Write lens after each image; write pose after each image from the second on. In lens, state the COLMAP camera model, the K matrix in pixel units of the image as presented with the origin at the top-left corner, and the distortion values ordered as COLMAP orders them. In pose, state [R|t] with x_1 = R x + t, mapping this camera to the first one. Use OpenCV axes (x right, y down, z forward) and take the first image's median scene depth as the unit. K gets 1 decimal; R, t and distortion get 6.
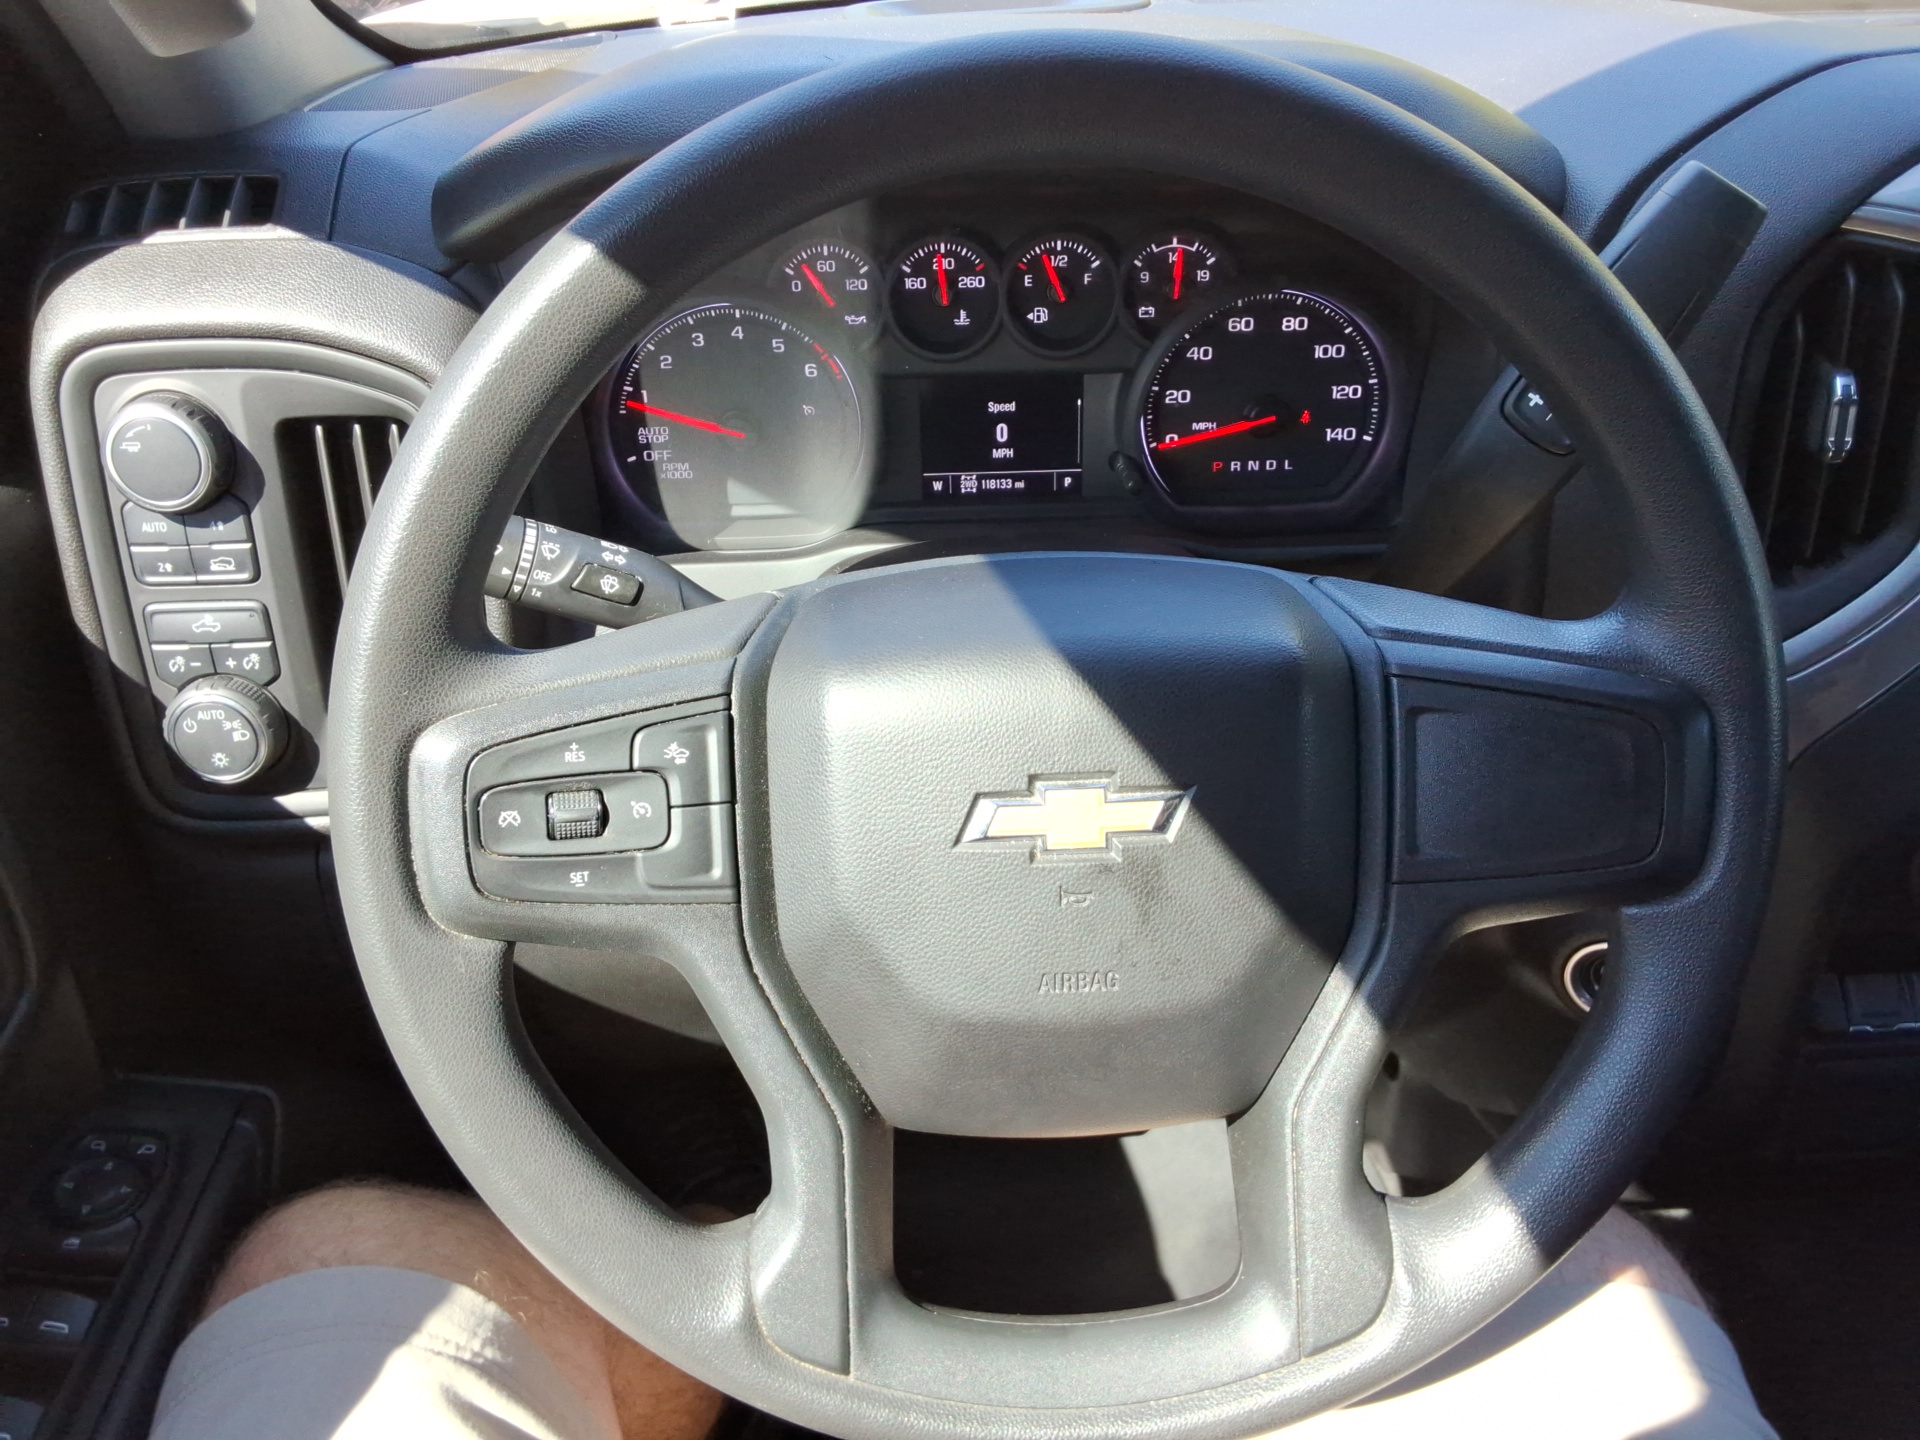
lens RADIAL K [[1542.8, 0, 974.7], [0, 1542.8, 698.6], [0, 0, 1]] dist [0.139721, -0.224062]
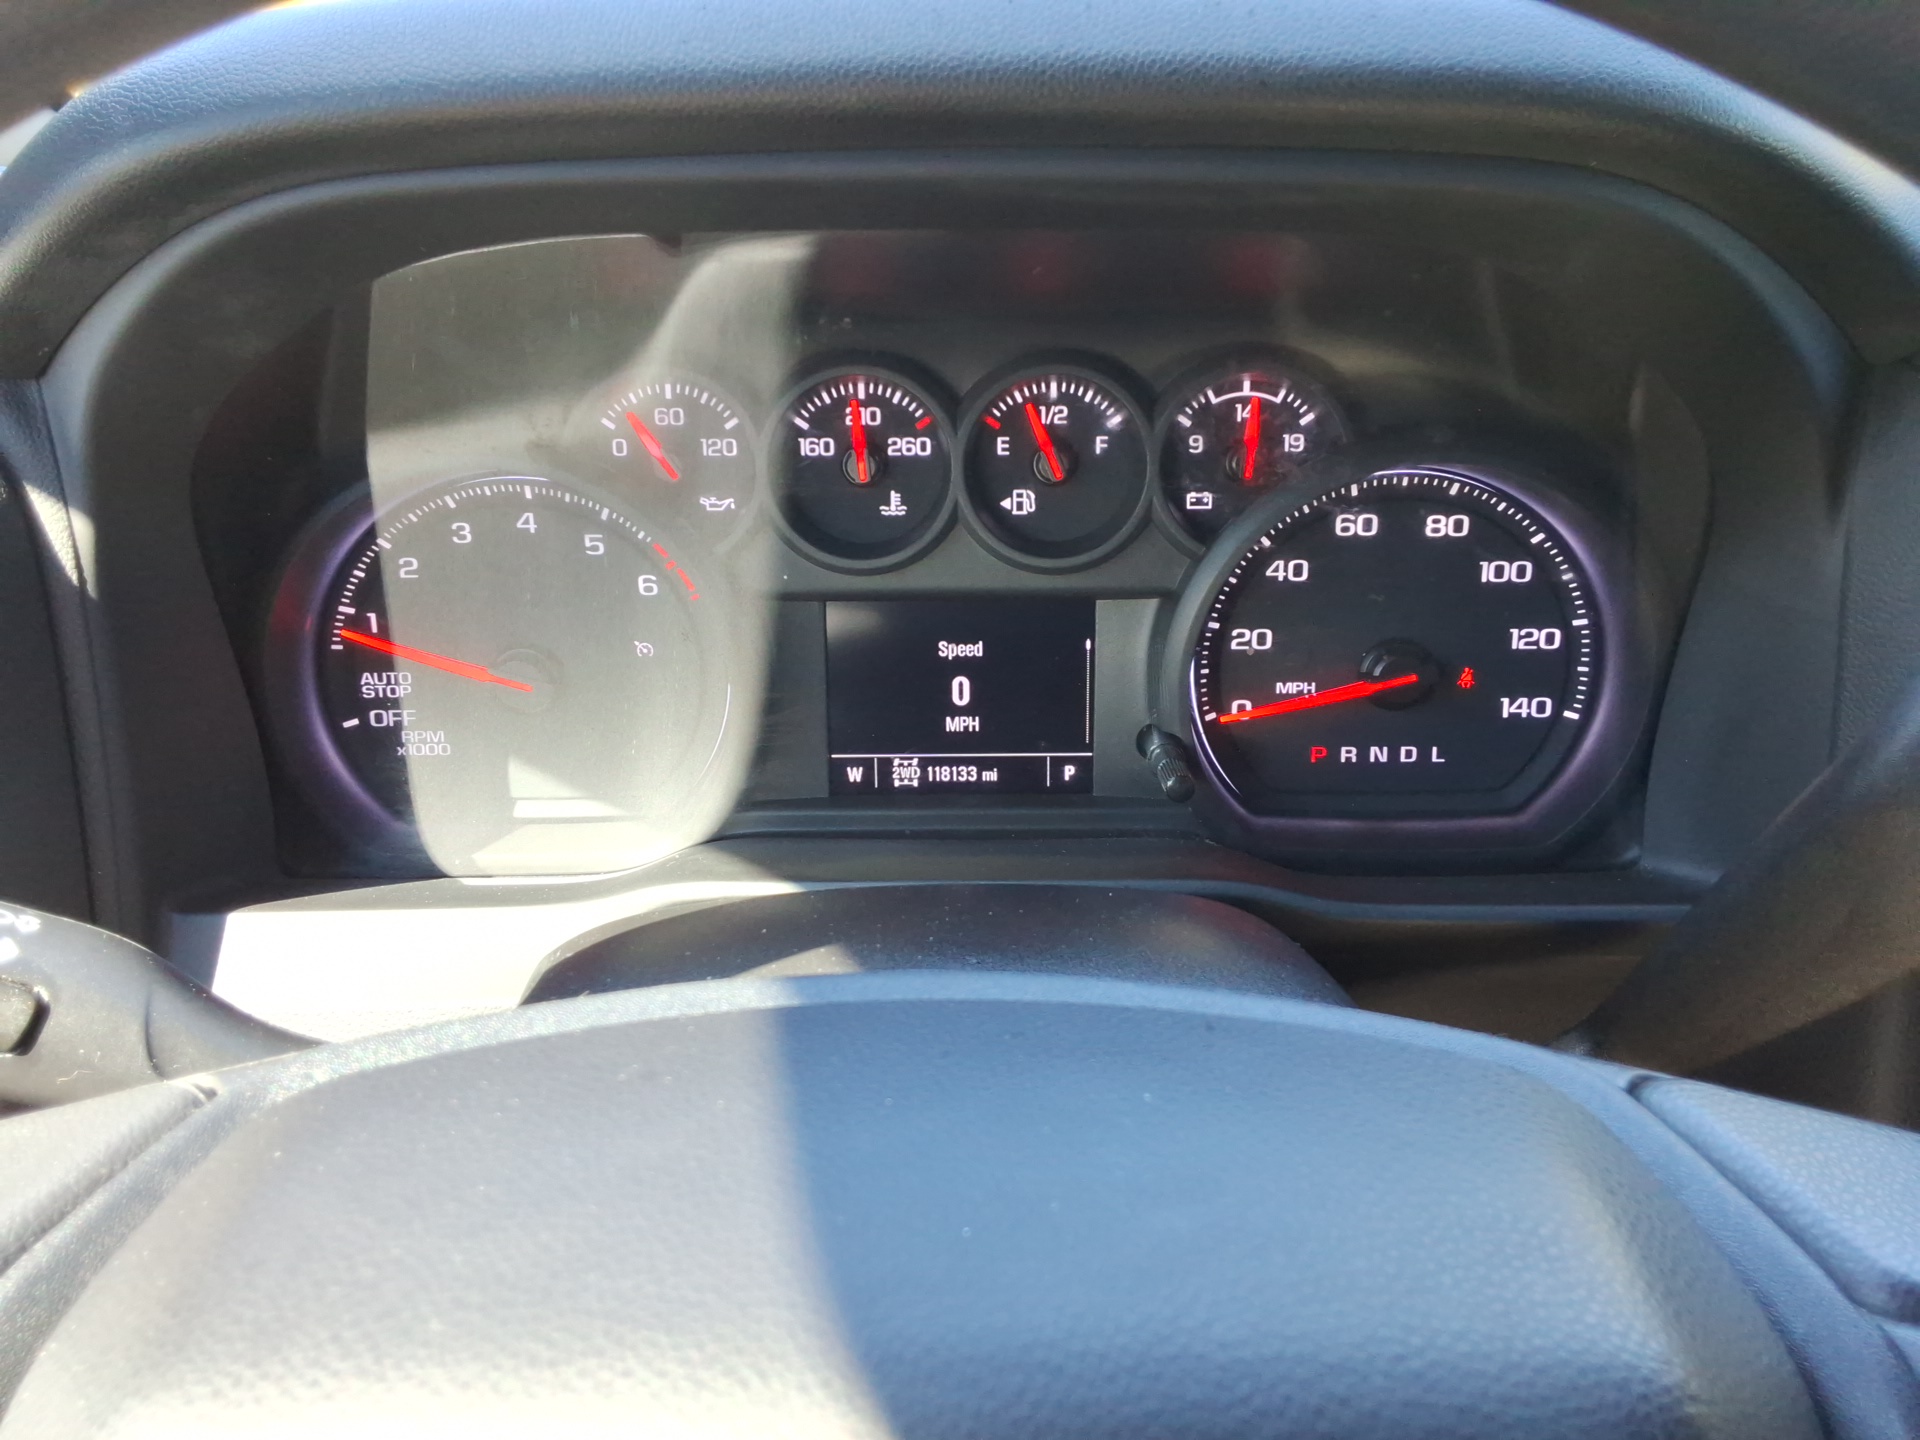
lens RADIAL K [[1542.8, 0, 974.7], [0, 1542.8, 698.6], [0, 0, 1]] dist [0.139721, -0.224062]
pose [[0.999017, 0.020224, -0.039449, 0.048734], [-0.026666, 0.985034, -0.170285, -0.067884], [0.035415, 0.171169, 0.984605, 0.418204]]
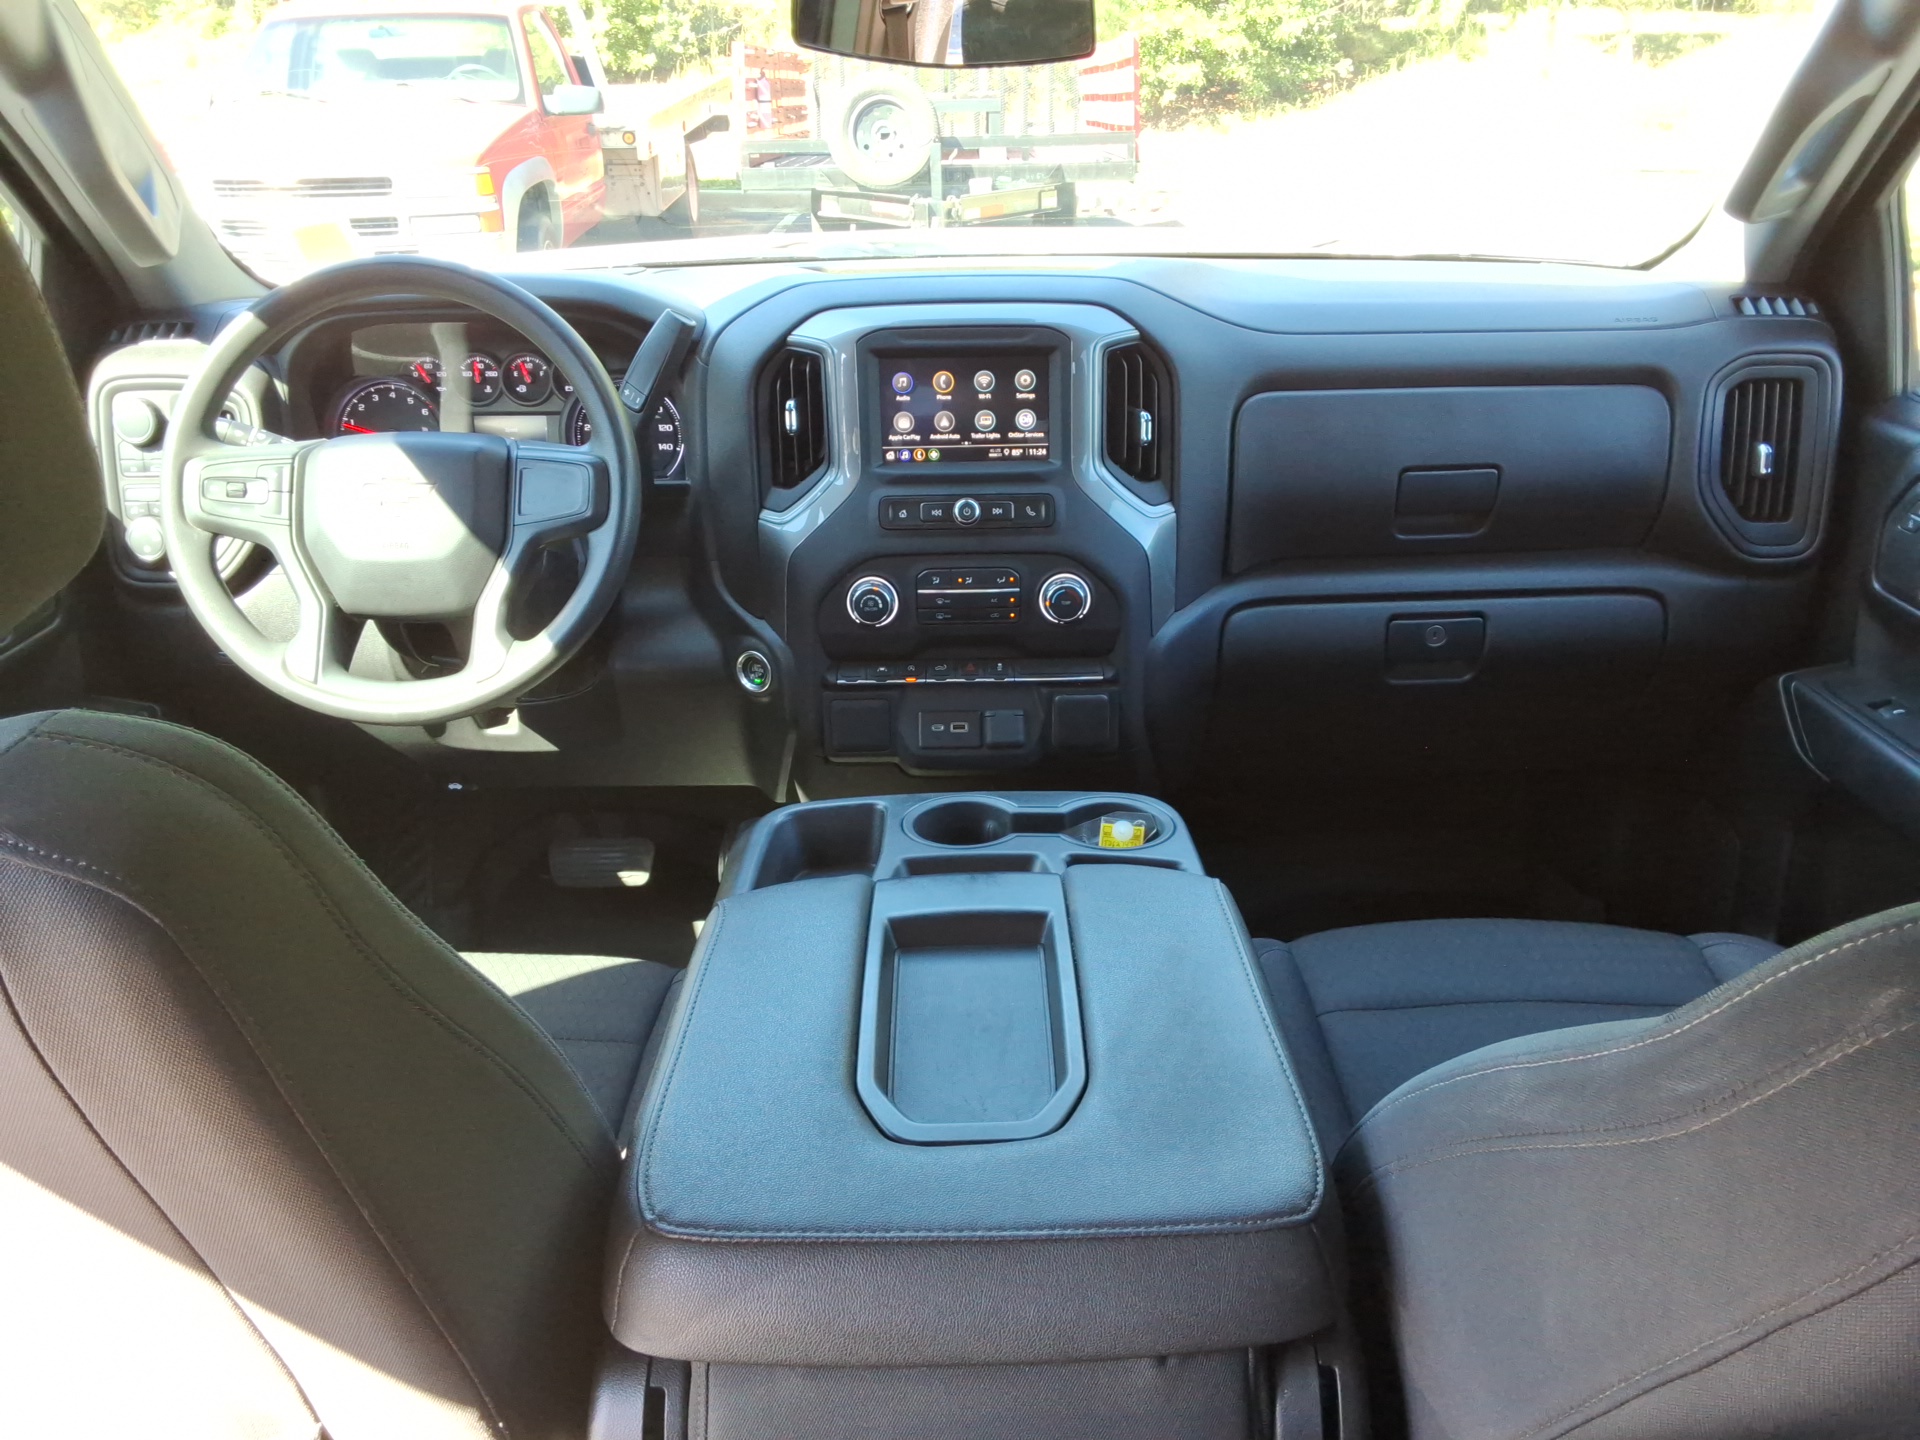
lens RADIAL K [[1542.8, 0, 974.7], [0, 1542.8, 698.6], [0, 0, 1]] dist [0.139721, -0.224062]
pose [[0.999120, 0.014307, -0.039434, 0.814208], [-0.021477, 0.981952, -0.187909, 0.630919], [0.036034, 0.188590, 0.981395, -1.178205]]
